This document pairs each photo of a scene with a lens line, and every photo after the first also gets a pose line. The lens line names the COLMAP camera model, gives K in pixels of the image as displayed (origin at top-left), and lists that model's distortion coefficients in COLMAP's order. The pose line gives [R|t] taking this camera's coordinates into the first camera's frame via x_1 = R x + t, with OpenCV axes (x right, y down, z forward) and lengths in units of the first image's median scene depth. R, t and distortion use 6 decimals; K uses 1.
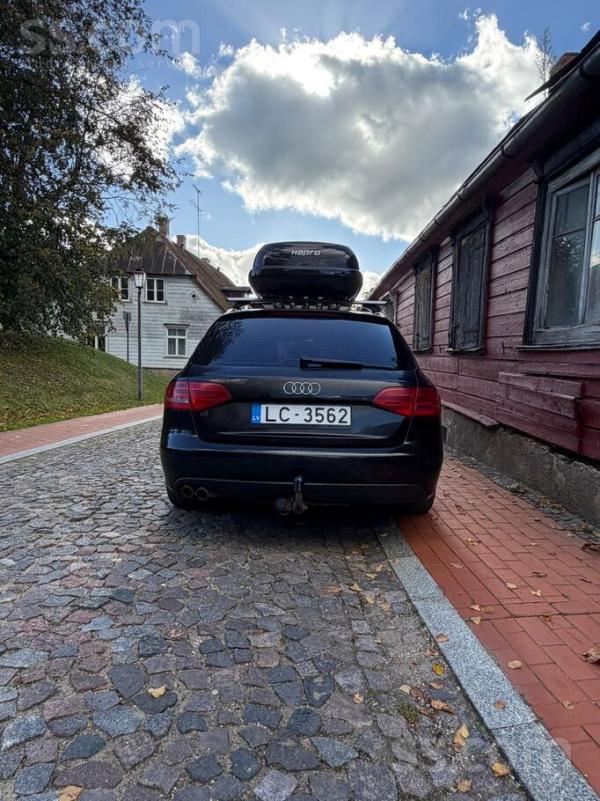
lens RADIAL K [[543.2, 0, 300.0], [0, 543.2, 400.5], [0, 0, 1]] dist [0.022333, -0.000691]
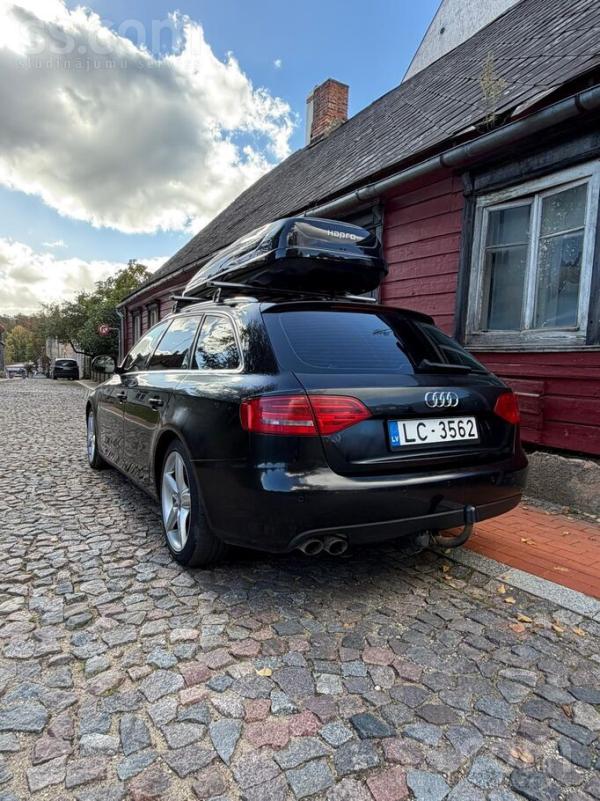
lens RADIAL K [[531.3, 0, 300.0], [0, 531.3, 400.5], [0, 0, 1]] dist [-0.002692, 0.002321]
pose [[0.839874, -0.045809, 0.540845, -0.491552], [0.038953, 0.998950, 0.024120, -0.038326], [-0.541382, 0.000810, 0.840777, 0.341657]]
